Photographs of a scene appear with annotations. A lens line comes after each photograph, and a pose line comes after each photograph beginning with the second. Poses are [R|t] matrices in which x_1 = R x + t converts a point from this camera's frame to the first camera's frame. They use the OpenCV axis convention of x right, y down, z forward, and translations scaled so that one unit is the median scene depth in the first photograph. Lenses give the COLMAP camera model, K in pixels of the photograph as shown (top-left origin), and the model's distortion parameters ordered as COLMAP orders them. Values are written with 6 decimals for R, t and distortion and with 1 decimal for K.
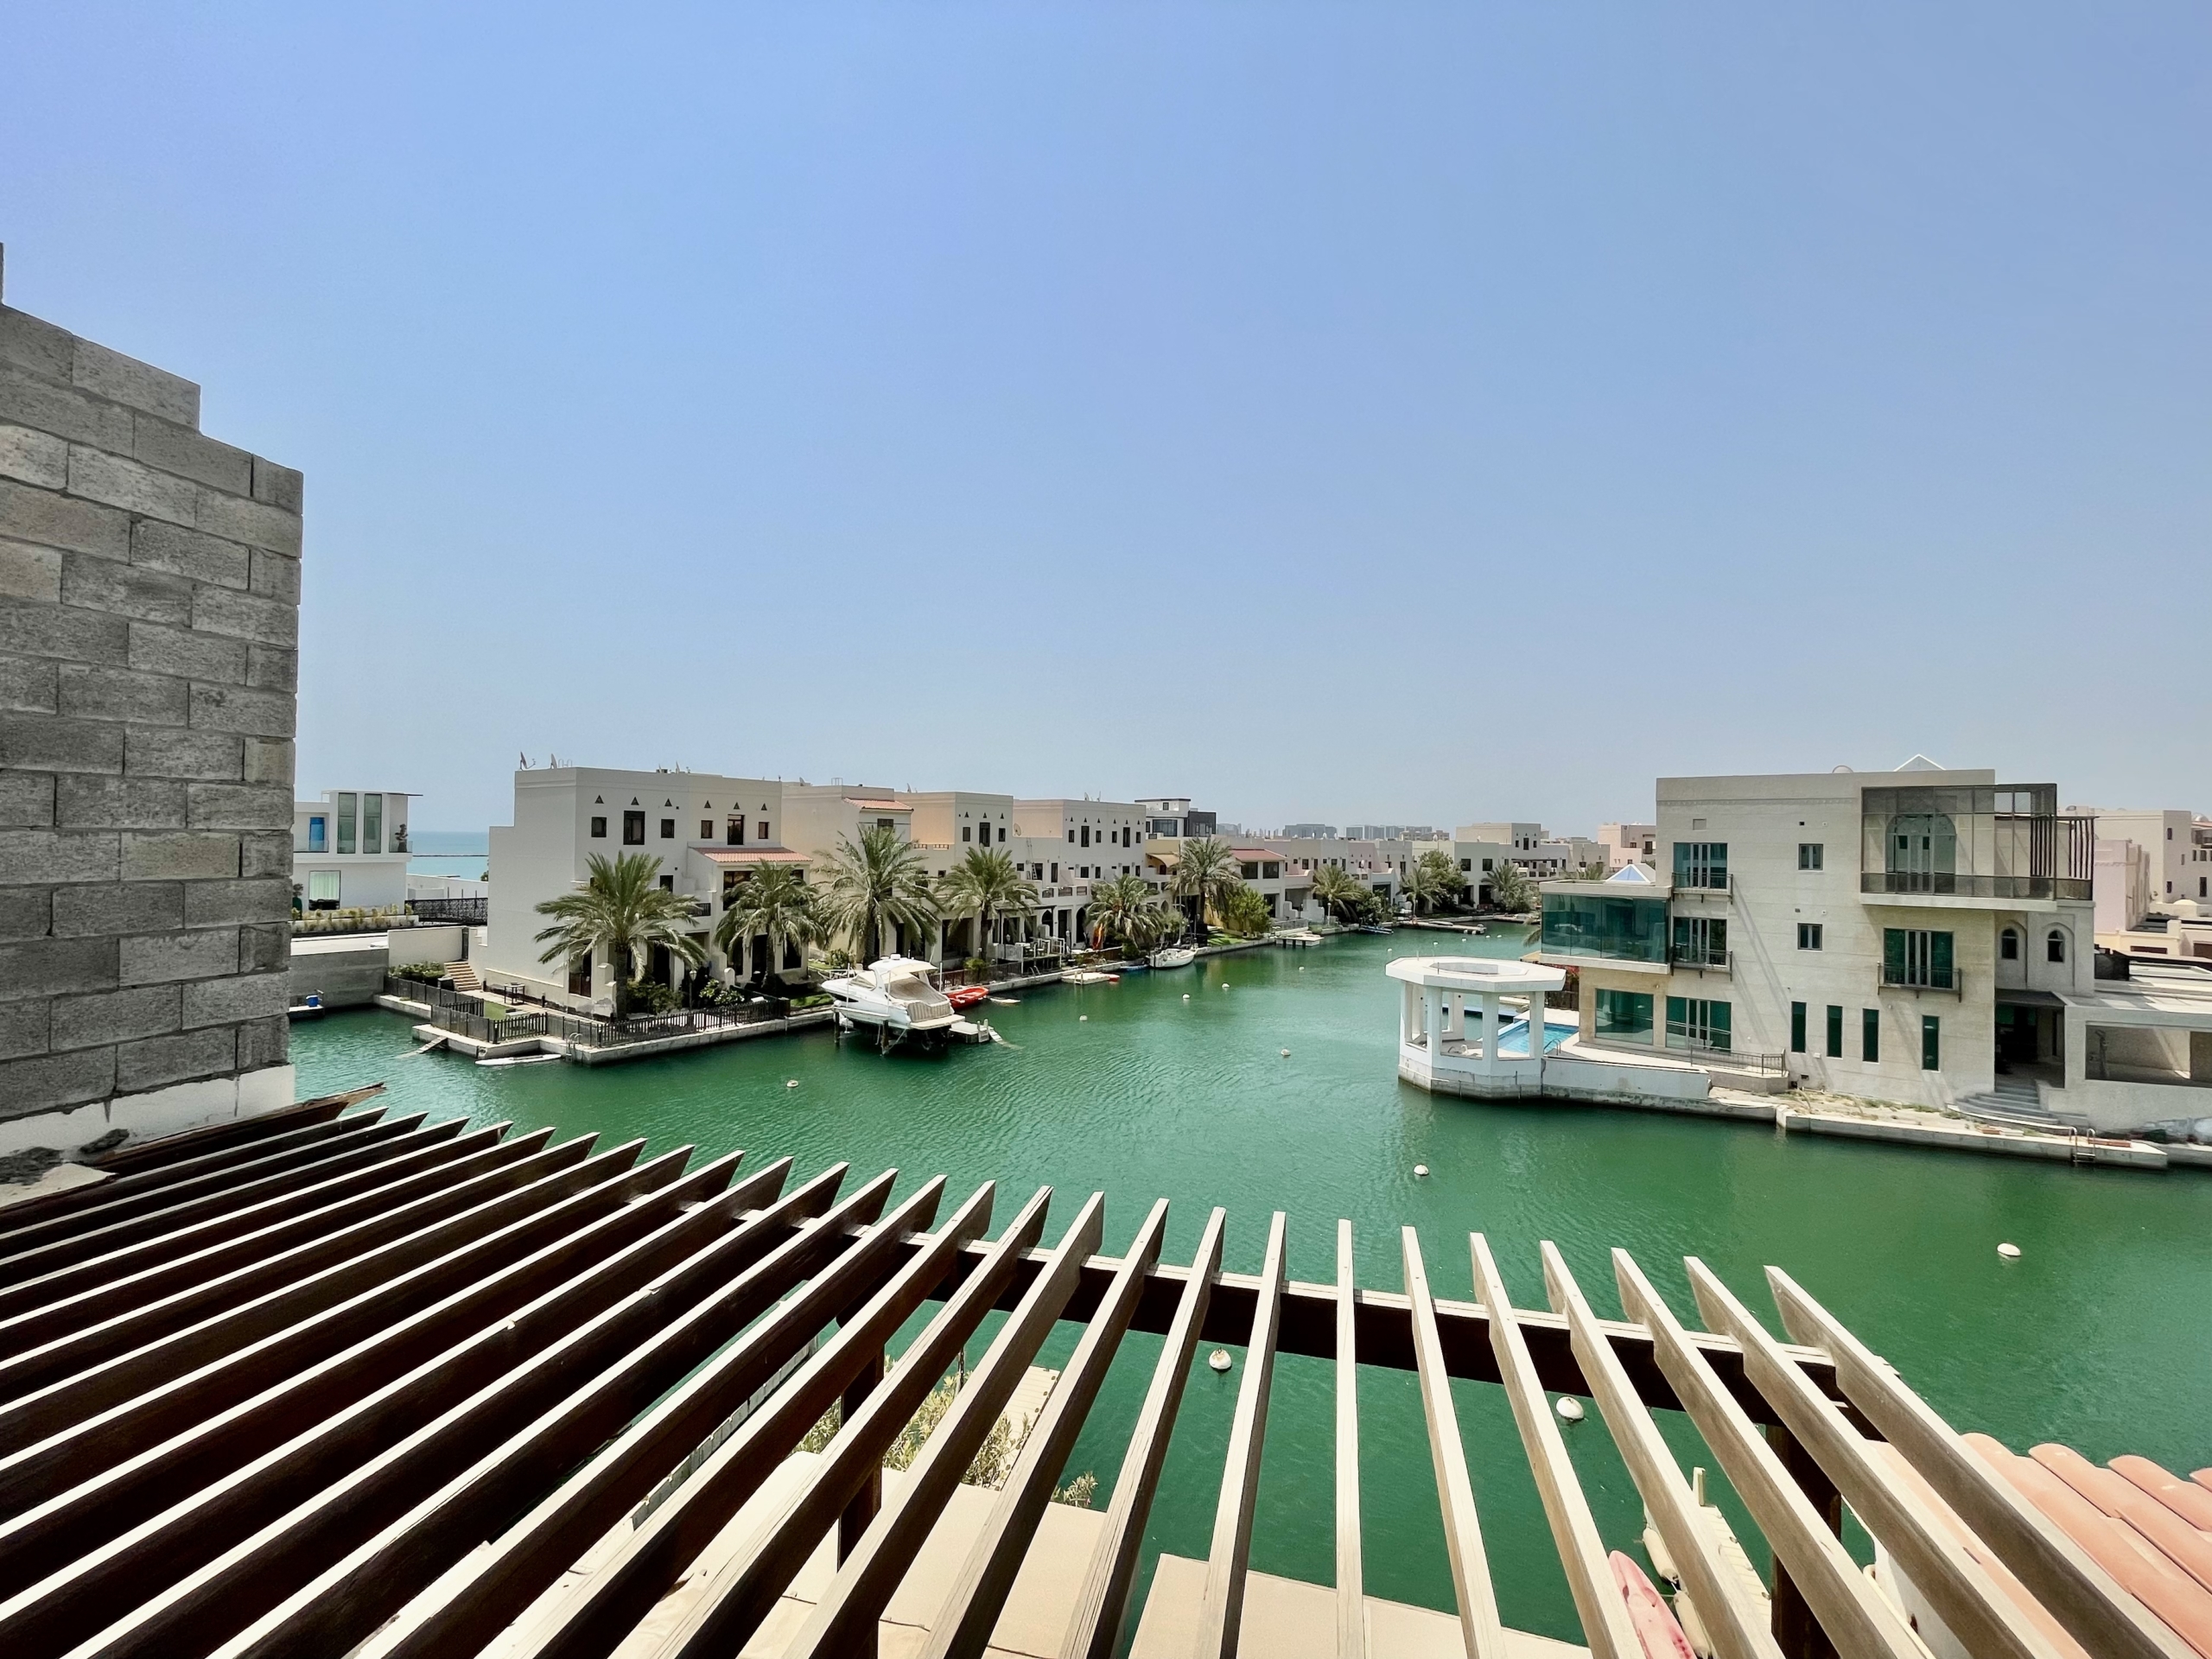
lens RADIAL K [[896.0, 0, 1102.7], [0, 896.0, 830.1], [0, 0, 1]] dist [-0.000835, 0.000097]
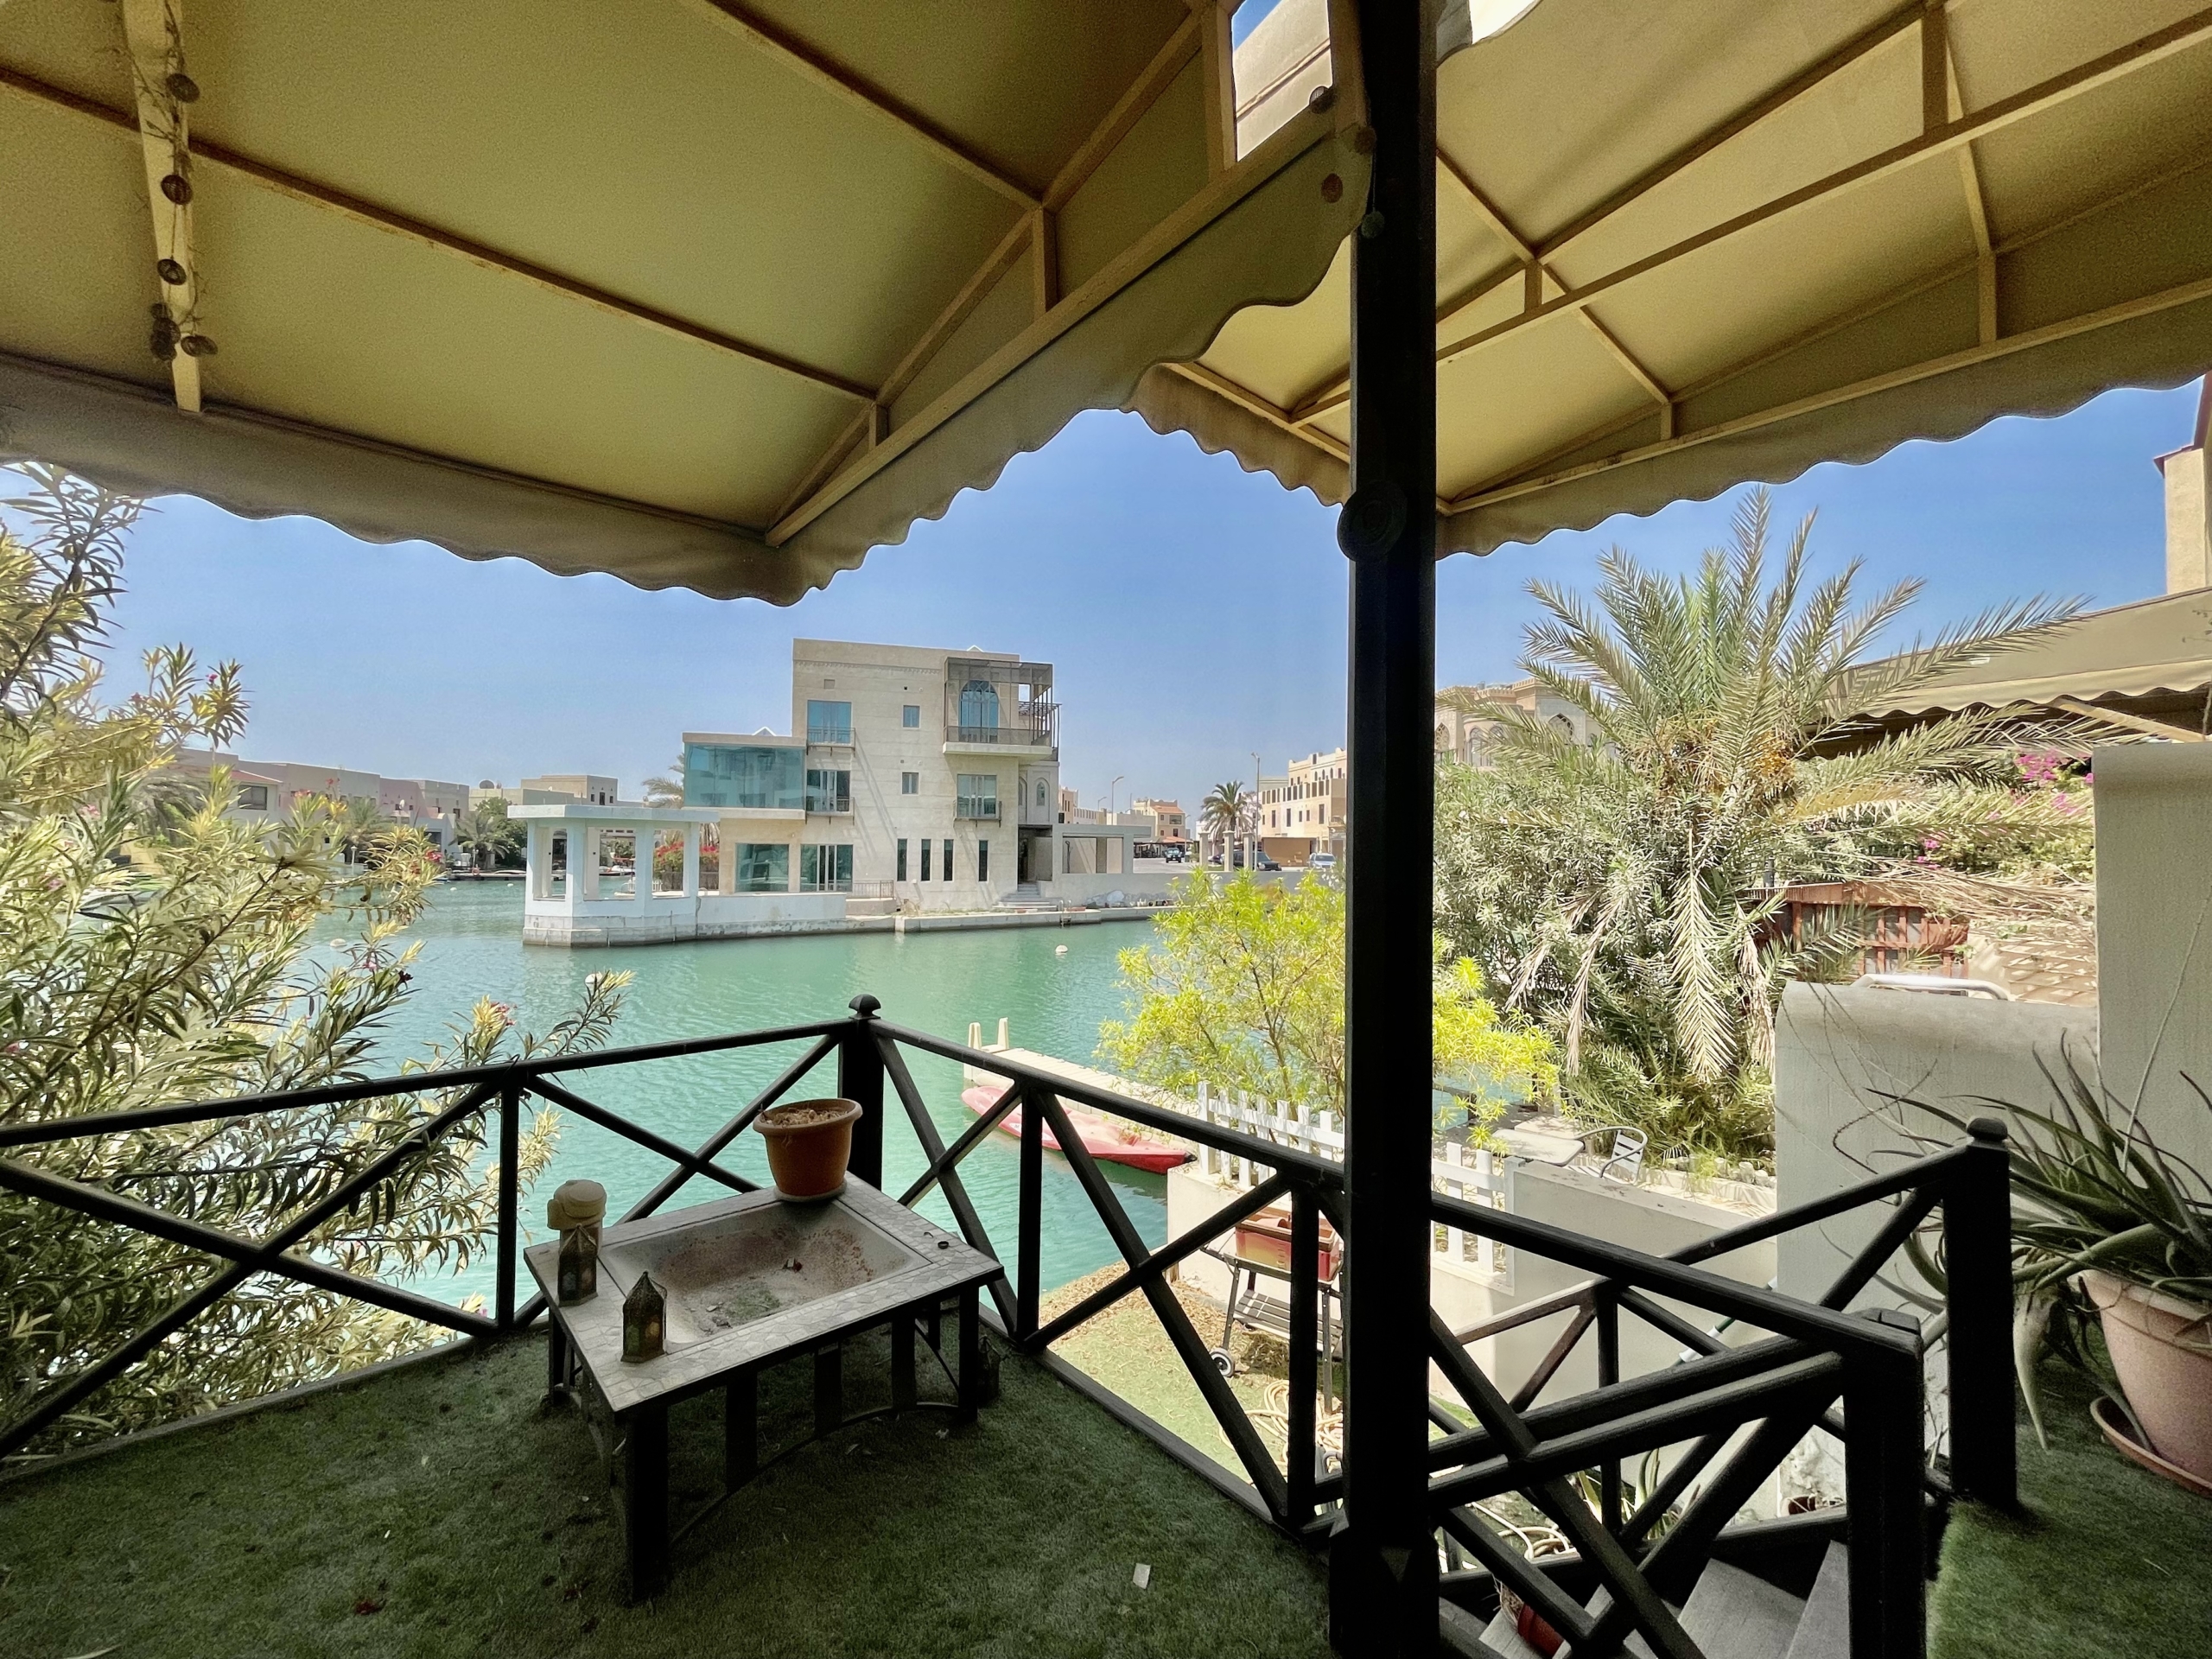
lens RADIAL K [[899.7, 0, 1106.0], [0, 899.7, 829.5], [0, 0, 1]] dist [-0.009312, -0.000073]
pose [[0.559566, 0.012118, 0.828697, -0.030466], [-0.008825, 0.999924, -0.008662, 0.107256], [-0.828739, -0.002466, 0.559630, 0.065240]]
